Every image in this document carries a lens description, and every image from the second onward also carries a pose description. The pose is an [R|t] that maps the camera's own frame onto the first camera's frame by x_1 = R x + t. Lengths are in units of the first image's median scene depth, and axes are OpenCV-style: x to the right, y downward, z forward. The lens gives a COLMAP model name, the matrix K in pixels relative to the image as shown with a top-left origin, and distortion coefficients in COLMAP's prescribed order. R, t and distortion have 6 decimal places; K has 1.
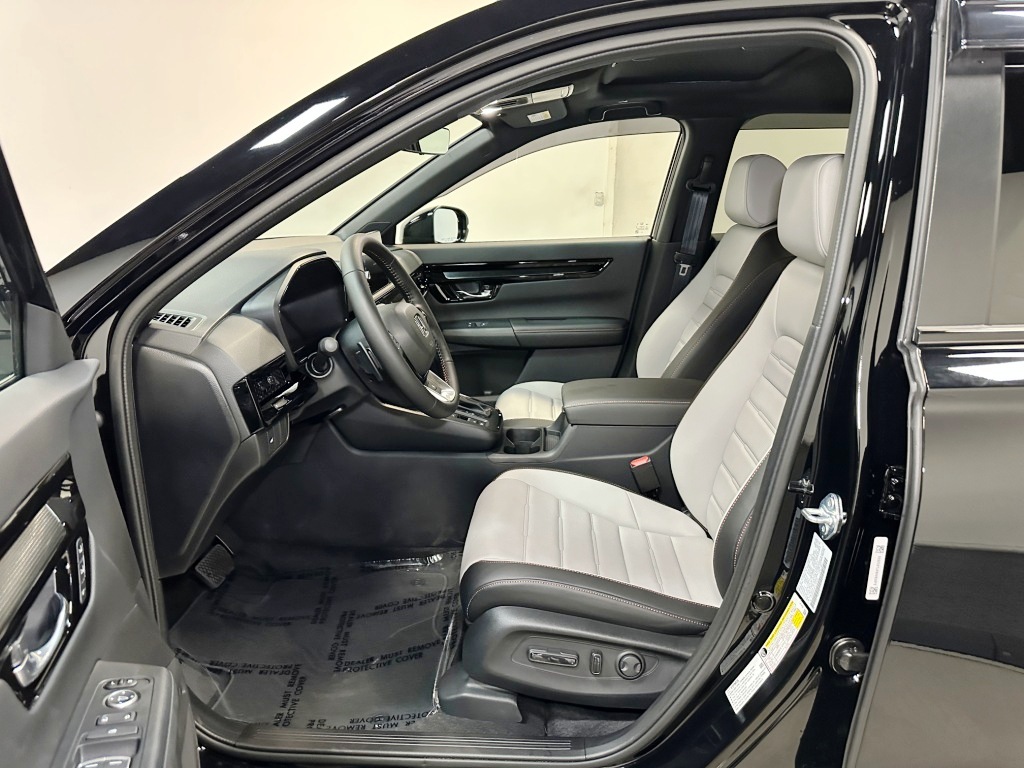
lens RADIAL K [[711.3, 0, 512.0], [0, 711.3, 384.0], [0, 0, 1]] dist [0.071183, -0.103583]
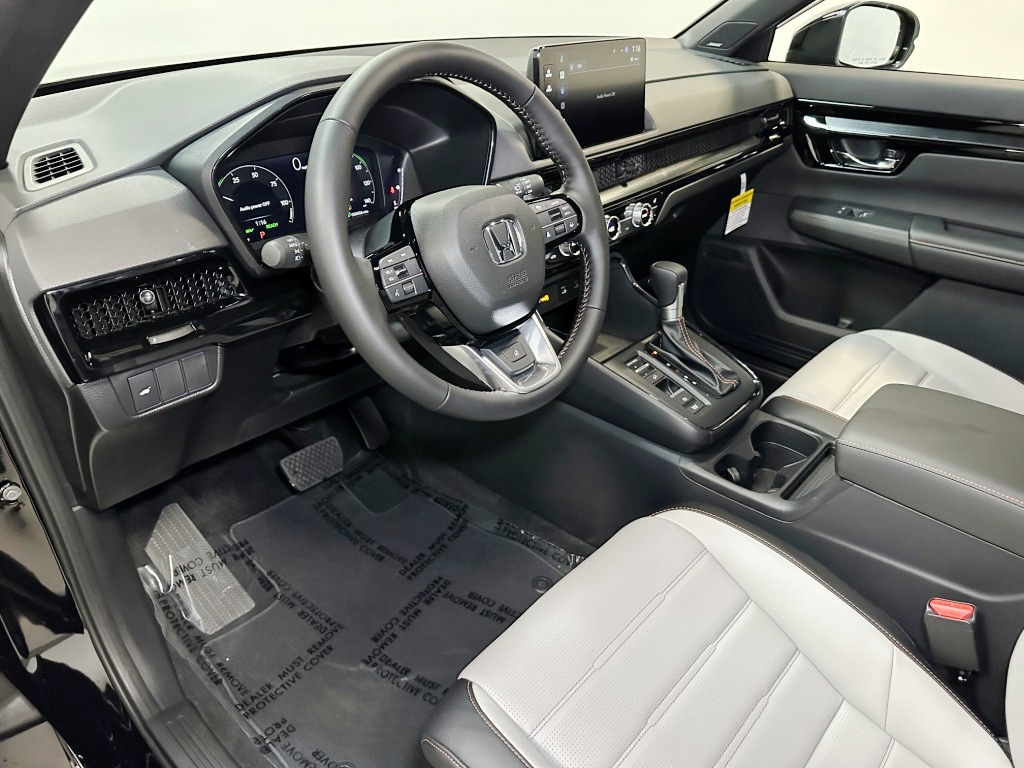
lens RADIAL K [[711.3, 0, 512.0], [0, 711.3, 384.0], [0, 0, 1]] dist [0.071183, -0.103583]
pose [[0.771197, 0.338252, -0.539296, 0.114039], [-0.194497, 0.931844, 0.306329, -0.083651], [0.606156, -0.131349, 0.784425, 0.334137]]
